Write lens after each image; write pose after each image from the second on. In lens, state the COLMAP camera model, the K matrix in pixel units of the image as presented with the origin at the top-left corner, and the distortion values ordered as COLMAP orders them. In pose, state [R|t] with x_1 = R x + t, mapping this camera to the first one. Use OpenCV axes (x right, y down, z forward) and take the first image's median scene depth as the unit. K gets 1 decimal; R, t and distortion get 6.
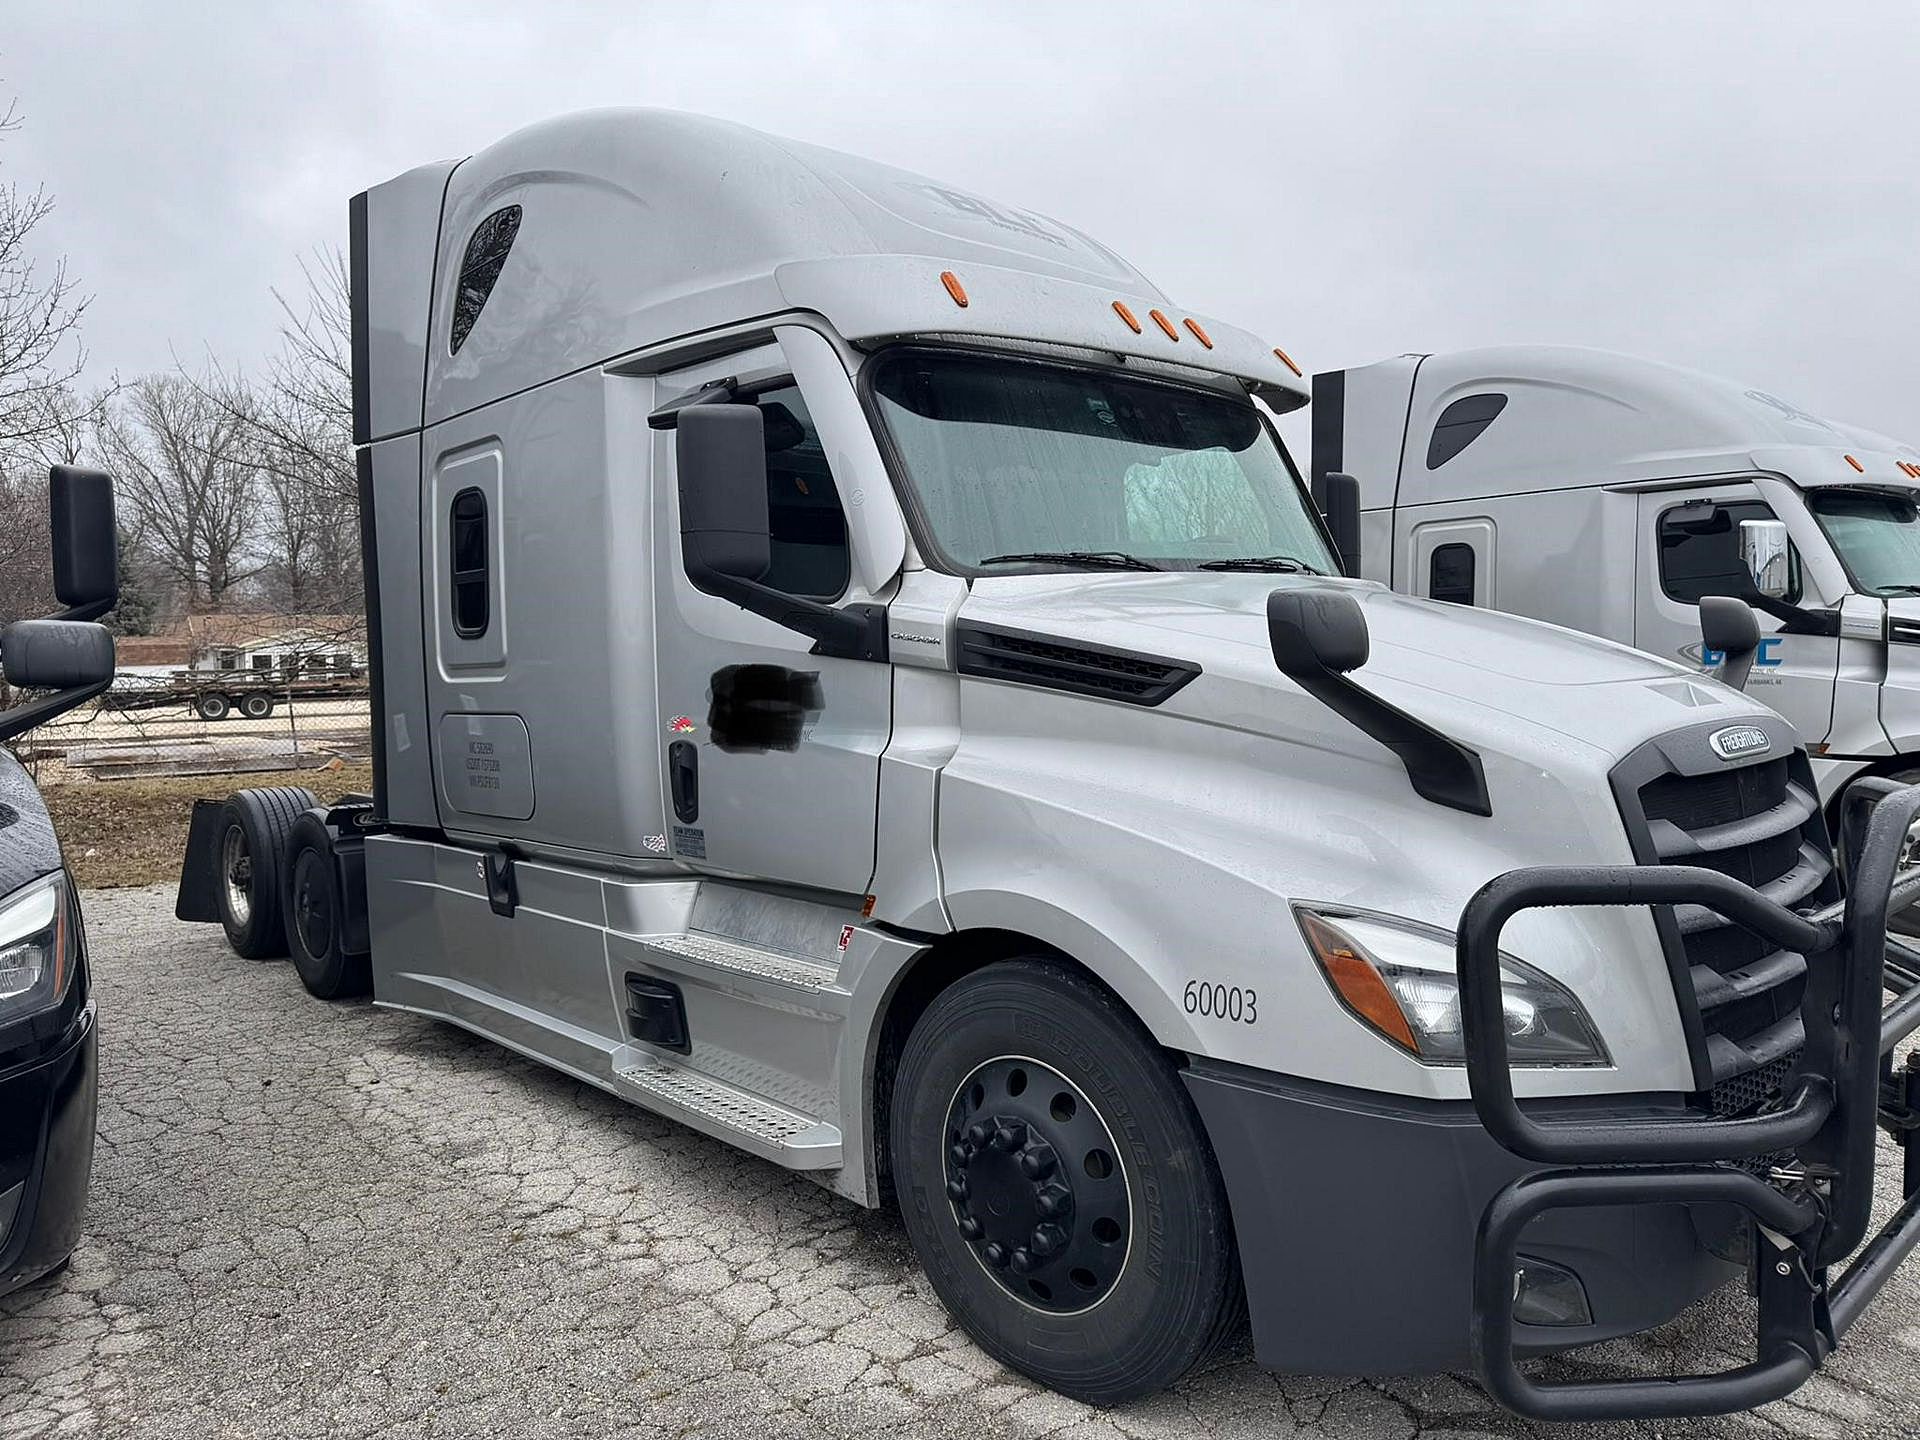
lens RADIAL K [[1334.8, 0, 960.0], [0, 1334.8, 720.0], [0, 0, 1]] dist [0.064795, -0.084065]
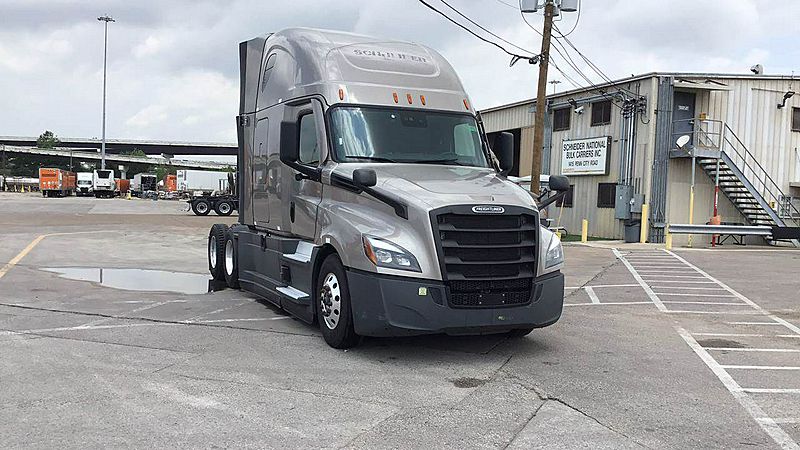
lens RADIAL K [[715.0, 0, 414.8], [0, 715.0, 223.1], [0, 0, 1]] dist [0.012481, 0.004190]
pose [[0.956283, 0.063427, -0.285481, 0.876939], [-0.063841, 0.997929, 0.007865, 0.047700], [0.285389, 0.010704, 0.958352, -1.057323]]
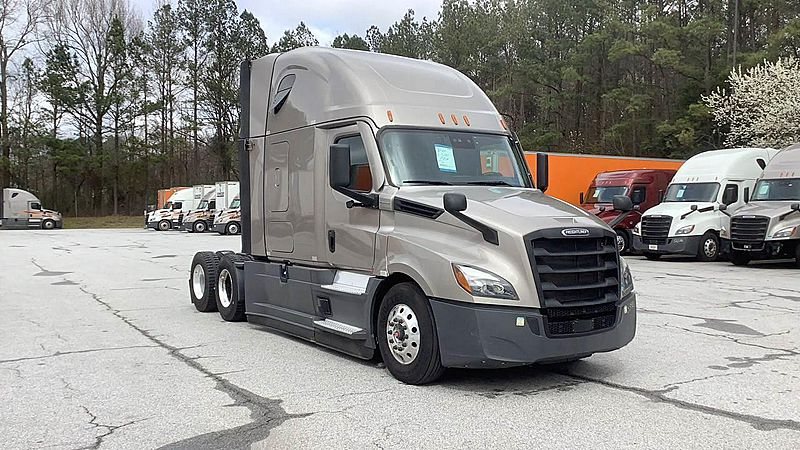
lens RADIAL K [[709.5, 0, 400.0], [0, 709.5, 225.0], [0, 0, 1]] dist [-0.045142, 0.000755]
pose [[0.985755, 0.026489, -0.166088, 0.360043], [-0.030624, 0.999280, -0.022385, 0.050362], [0.165375, 0.027152, 0.985857, -1.058921]]
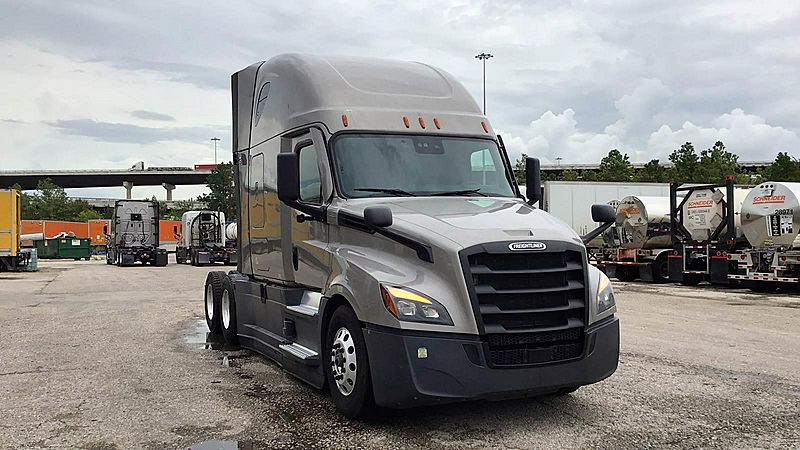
lens RADIAL K [[715.0, 0, 414.8], [0, 715.0, 223.1], [0, 0, 1]] dist [0.012481, 0.004190]
pose [[0.957409, 0.008529, -0.288608, 0.732550], [-0.021400, 0.998911, -0.041470, 0.033450], [0.287940, 0.045880, 0.956549, -0.769841]]
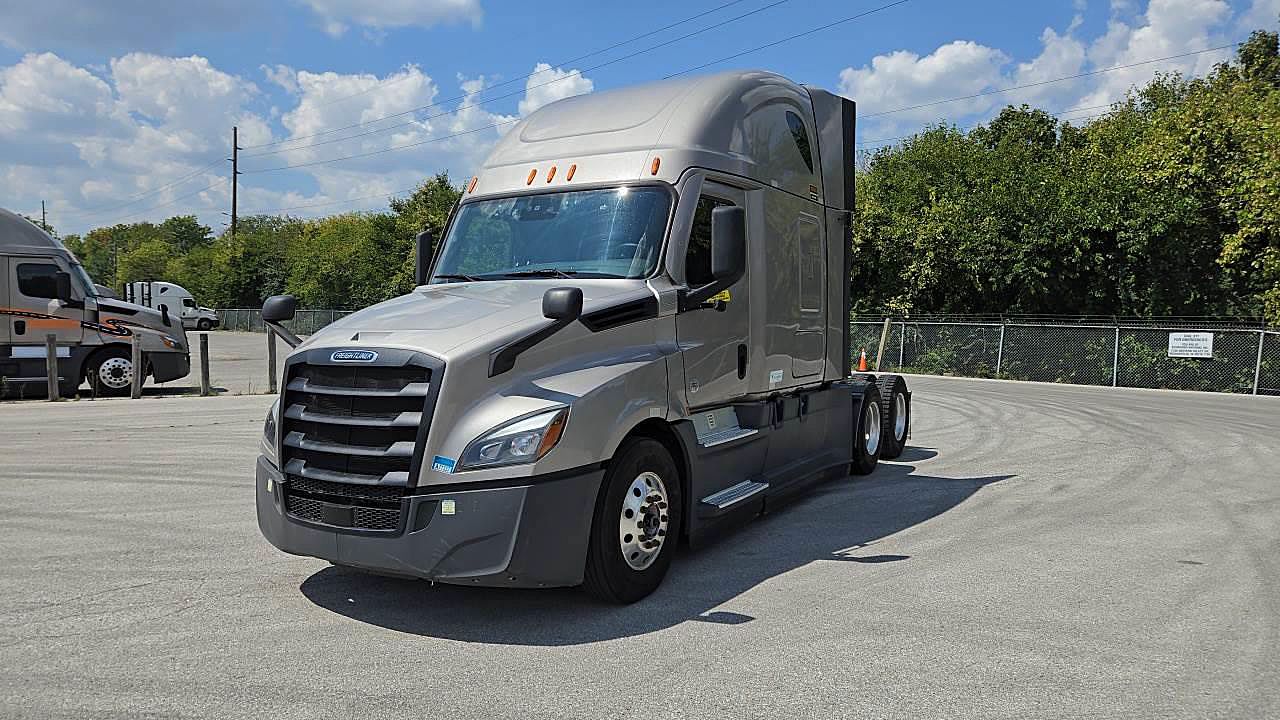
lens RADIAL K [[900.2, 0, 640.0], [0, 900.2, 360.0], [0, 0, 1]] dist [0.058428, 0.001051]
pose [[0.290712, 0.064840, -0.954611, 1.990379], [-0.046712, 0.997473, 0.053526, -0.077419], [0.955670, 0.029032, 0.293006, 0.886784]]
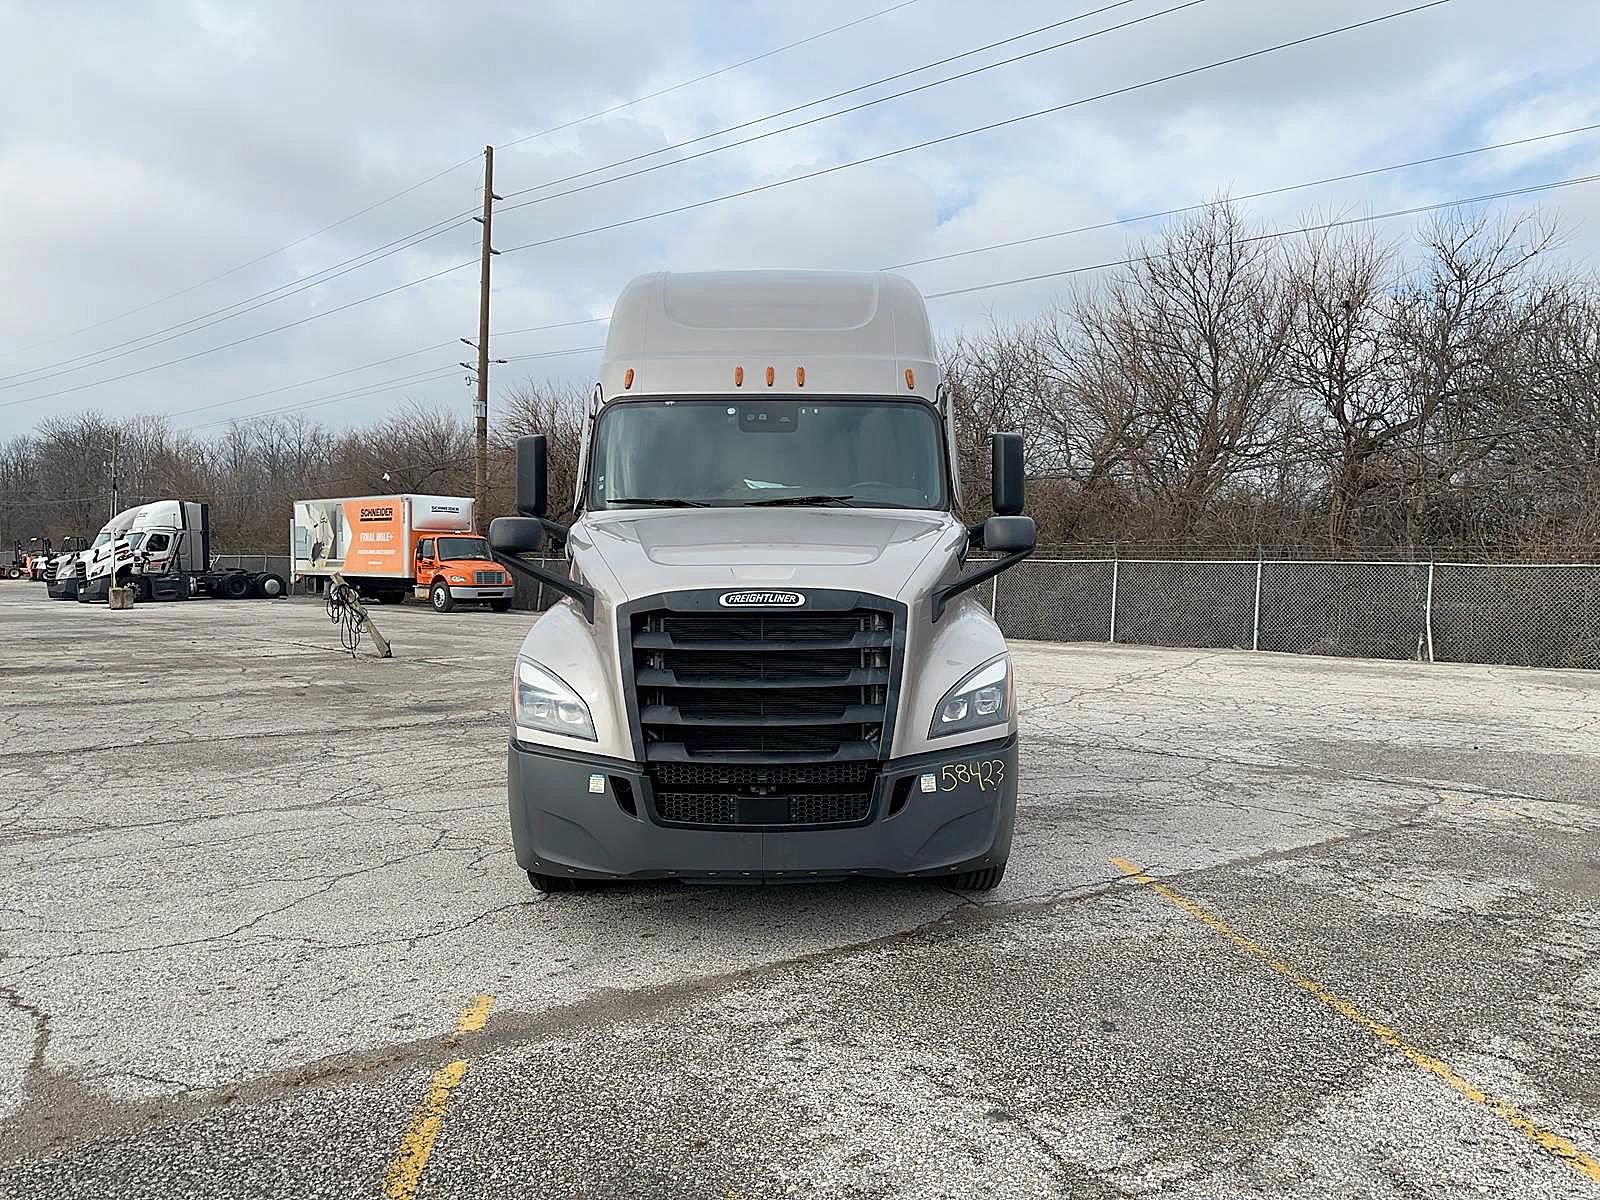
lens RADIAL K [[1112.4, 0, 800.0], [0, 1112.4, 600.0], [0, 0, 1]] dist [0.064795, -0.084065]
pose [[0.743454, 0.040942, -0.667533, 1.424164], [-0.048849, 0.998783, 0.006854, 0.002696], [0.667001, 0.027513, 0.744549, -0.077075]]
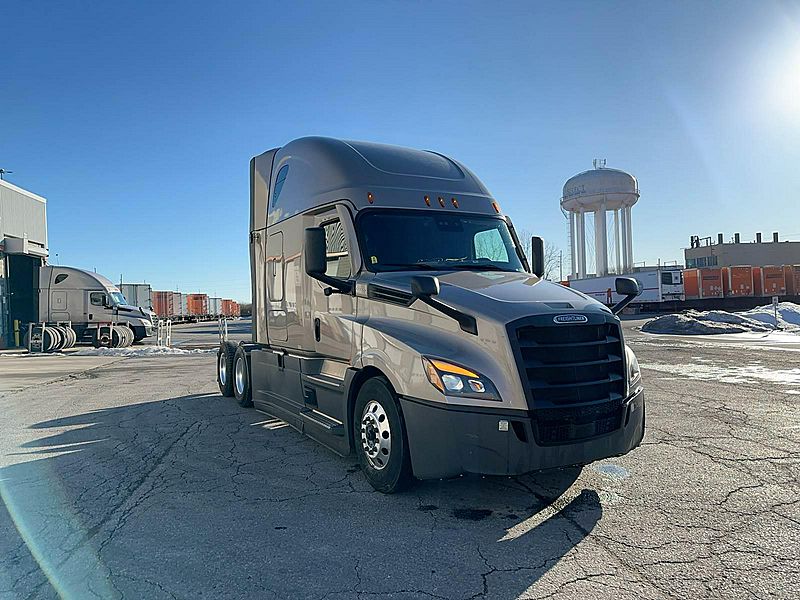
lens RADIAL K [[556.2, 0, 400.0], [0, 556.2, 300.0], [0, 0, 1]] dist [0.064795, -0.084065]
pose [[0.970962, 0.012114, -0.238928, 0.435208], [-0.023231, 0.998772, -0.043765, 0.033119], [0.238104, 0.048045, 0.970051, -0.457476]]
